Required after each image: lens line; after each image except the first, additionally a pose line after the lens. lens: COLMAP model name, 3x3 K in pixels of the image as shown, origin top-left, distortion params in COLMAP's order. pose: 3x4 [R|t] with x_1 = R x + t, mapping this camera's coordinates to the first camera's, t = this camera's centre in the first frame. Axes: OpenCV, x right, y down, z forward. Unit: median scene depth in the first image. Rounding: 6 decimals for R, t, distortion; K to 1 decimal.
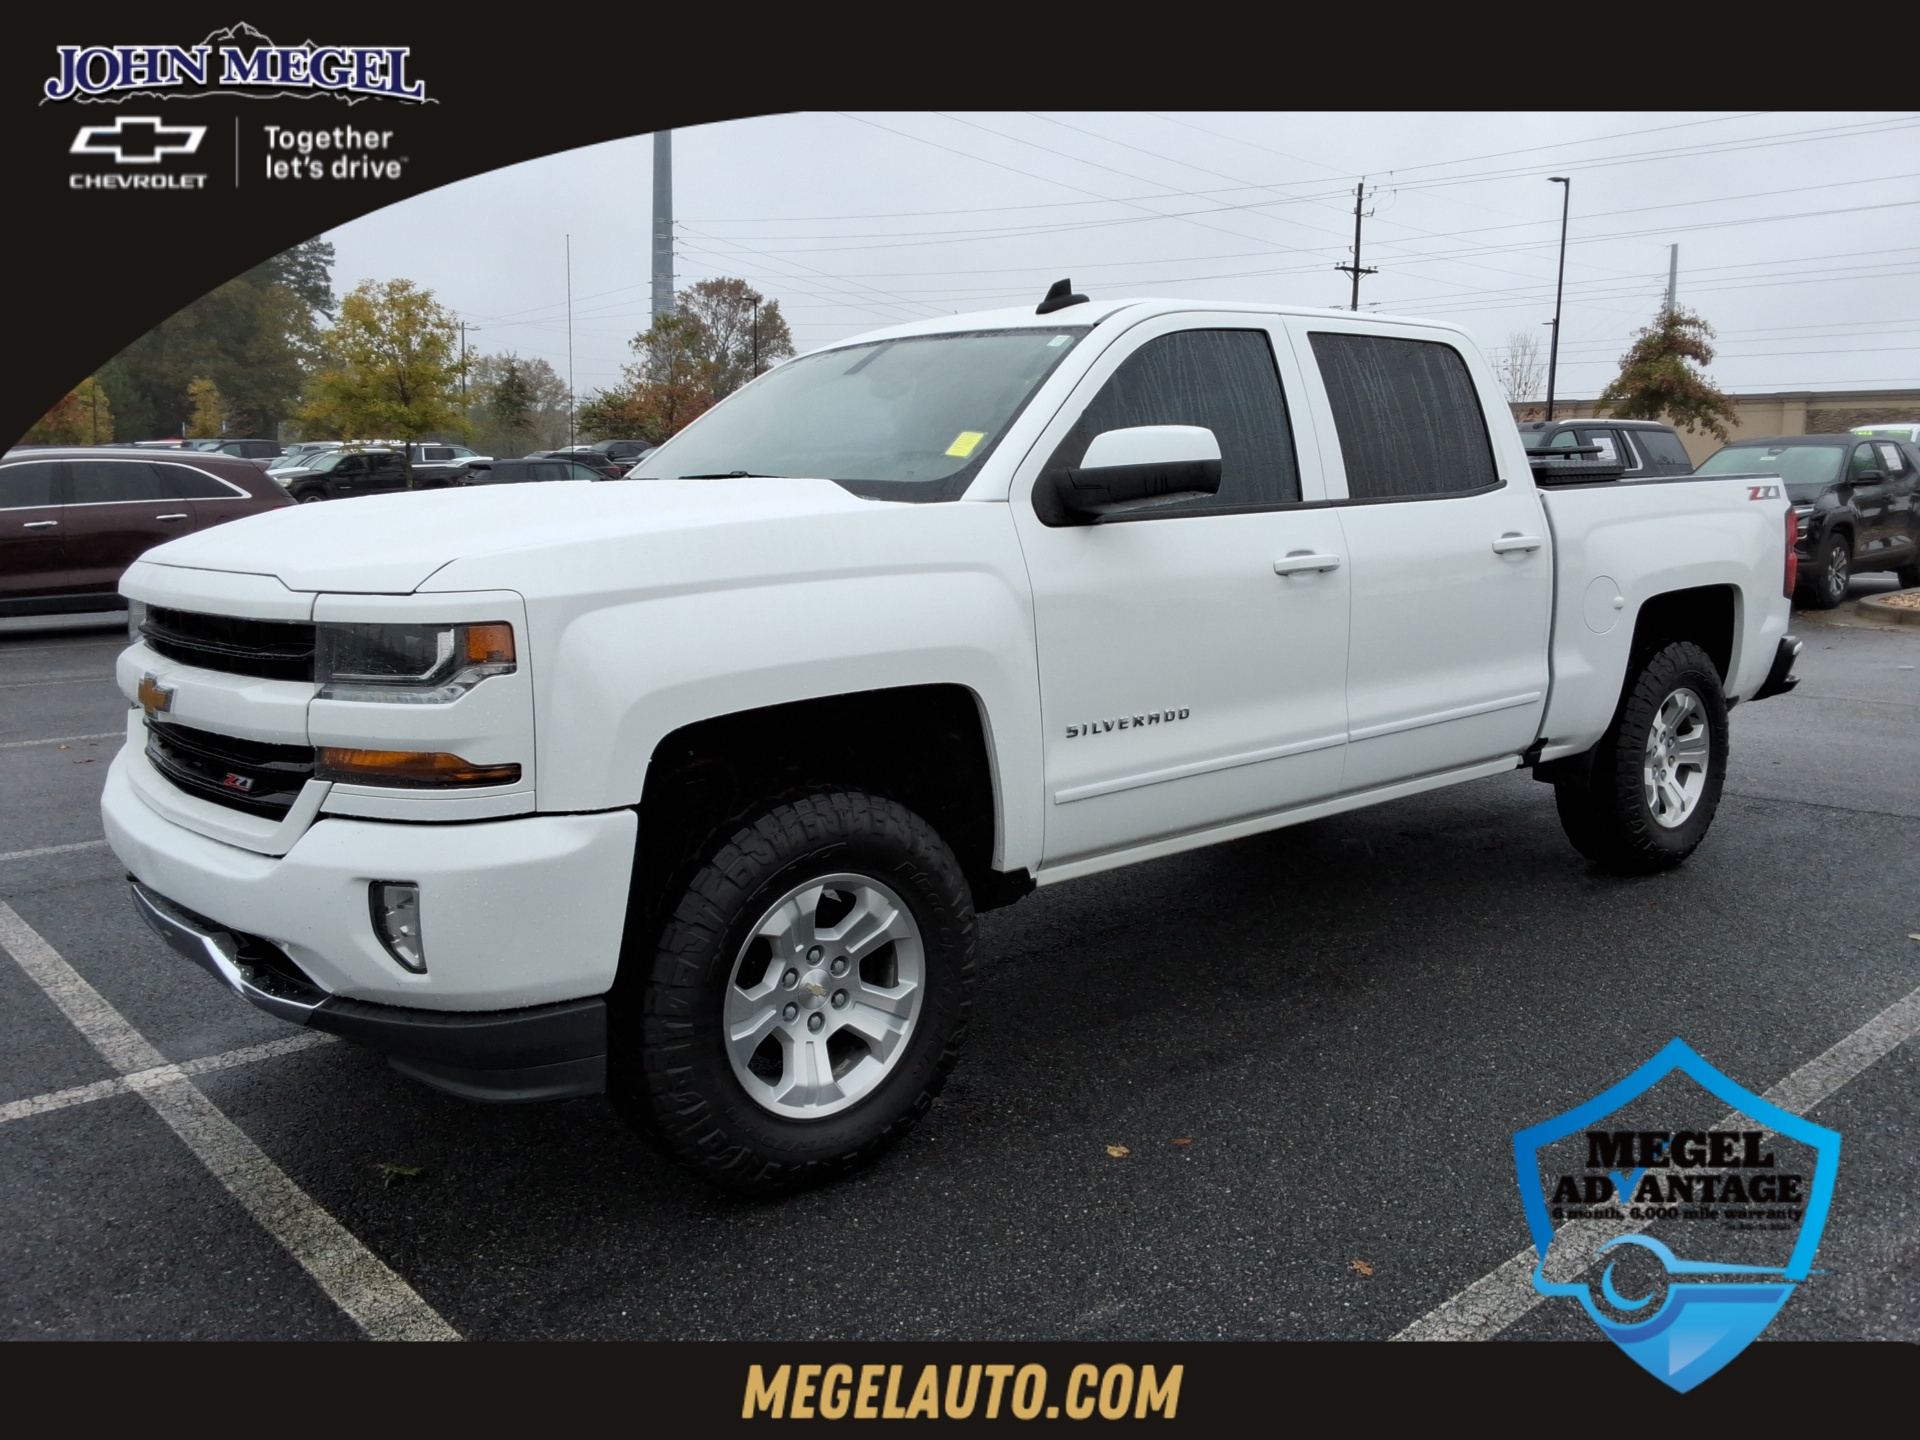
lens RADIAL K [[1504.5, 0, 988.6], [0, 1504.5, 723.3], [0, 0, 1]] dist [0.129451, -0.197920]
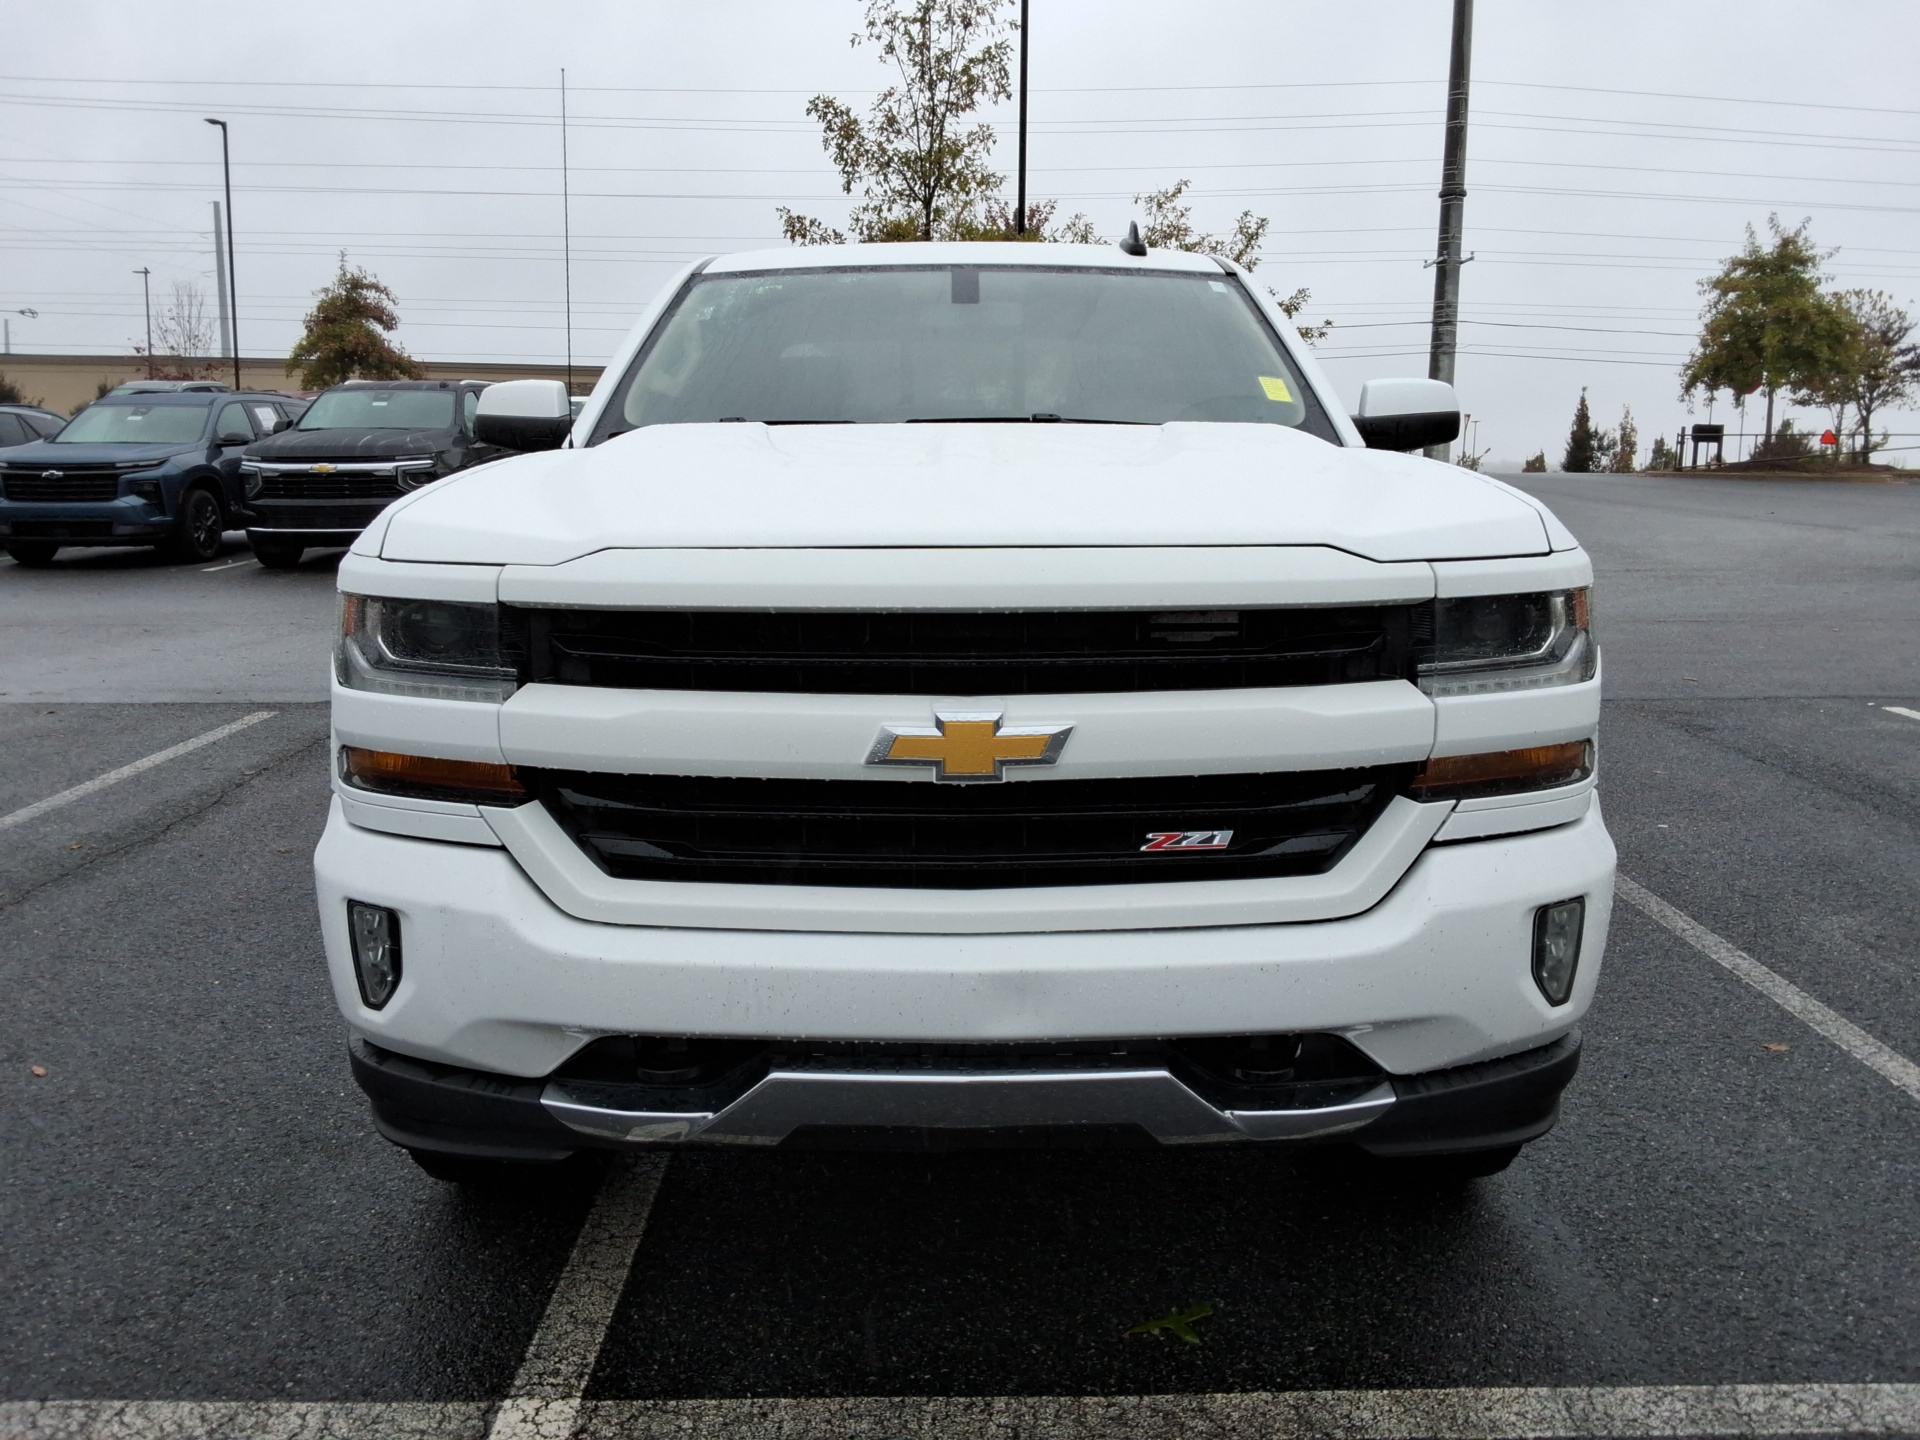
lens RADIAL K [[1535.4, 0, 929.2], [0, 1535.4, 702.6], [0, 0, 1]] dist [0.106090, -0.172033]
pose [[0.660541, -0.116468, 0.741702, -1.027758], [0.110880, 0.992195, 0.057055, -0.075196], [-0.742558, 0.044553, 0.668299, 0.570086]]
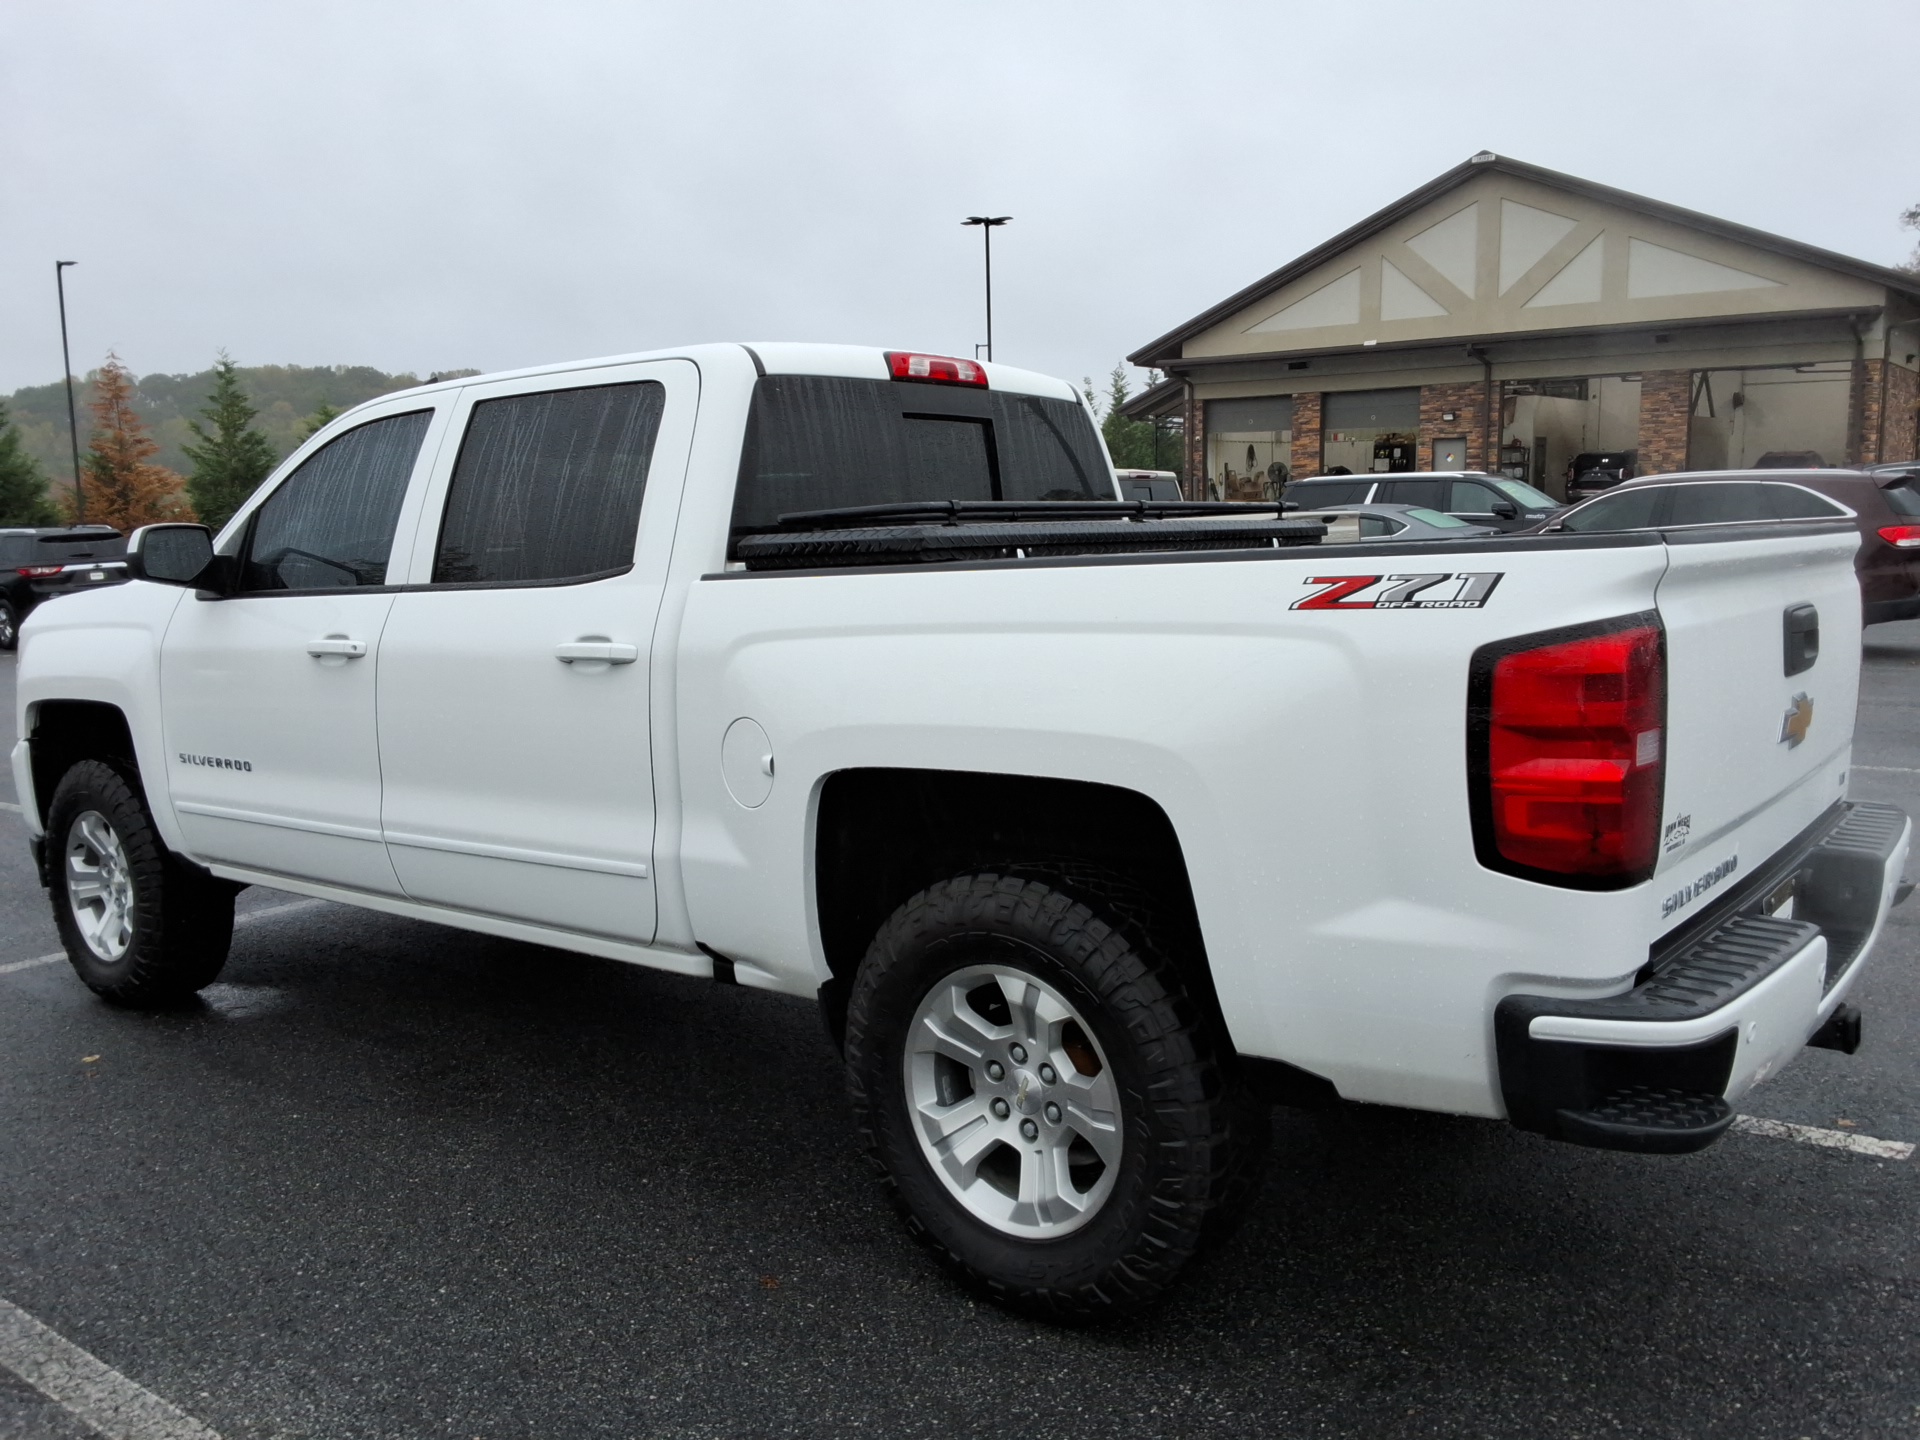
lens RADIAL K [[1533.5, 0, 978.7], [0, 1533.5, 706.5], [0, 0, 1]] dist [0.113872, -0.175712]
pose [[0.188065, 0.112710, -0.975668, 1.645557], [-0.123010, 0.988274, 0.090456, -0.269375], [0.974423, 0.103005, 0.199724, 1.534761]]
